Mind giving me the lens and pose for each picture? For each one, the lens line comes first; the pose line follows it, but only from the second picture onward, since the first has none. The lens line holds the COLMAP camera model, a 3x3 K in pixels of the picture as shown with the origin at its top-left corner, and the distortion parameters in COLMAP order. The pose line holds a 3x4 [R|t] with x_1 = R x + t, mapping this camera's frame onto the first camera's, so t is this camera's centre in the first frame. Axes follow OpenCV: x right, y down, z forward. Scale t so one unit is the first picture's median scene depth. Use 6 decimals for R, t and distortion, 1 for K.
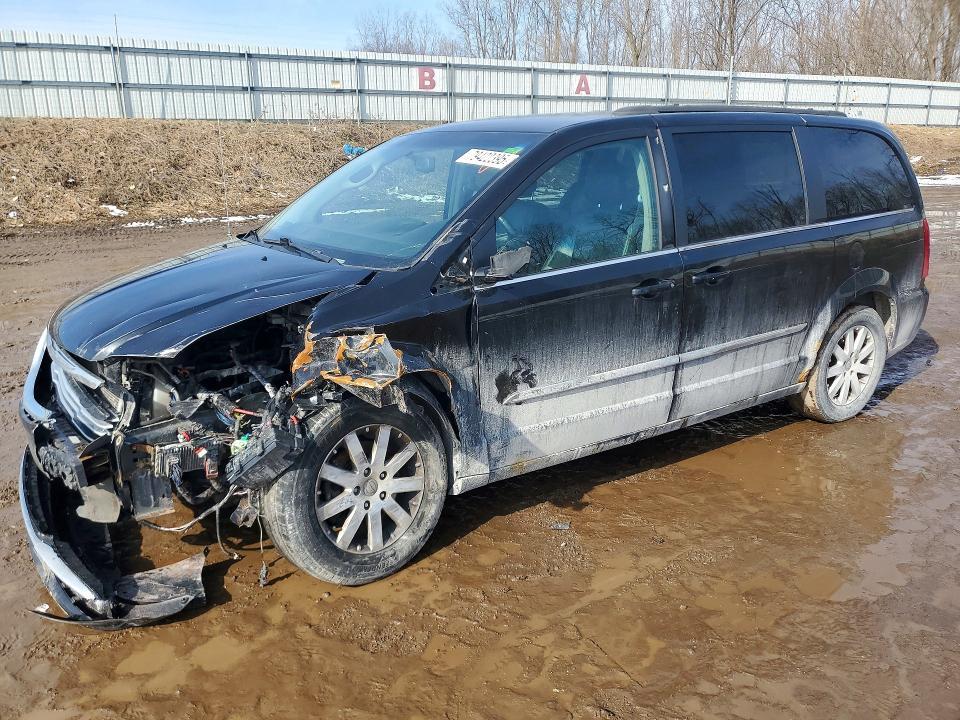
lens RADIAL K [[764.9, 0, 480.0], [0, 764.9, 360.0], [0, 0, 1]] dist [0.070277, -0.109322]
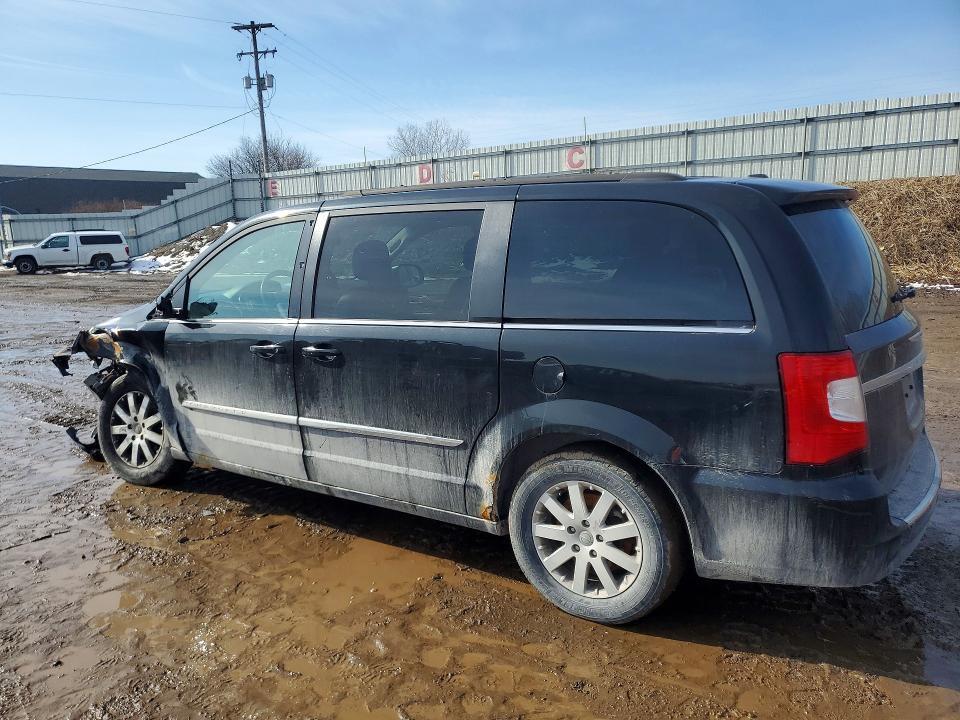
lens RADIAL K [[767.7, 0, 480.0], [0, 767.7, 360.0], [0, 0, 1]] dist [0.037865, 0.002739]
pose [[0.370628, 0.162492, -0.914457, 1.333342], [-0.224886, 0.970980, 0.081390, -0.231262], [0.901144, 0.175483, 0.396414, 0.781138]]
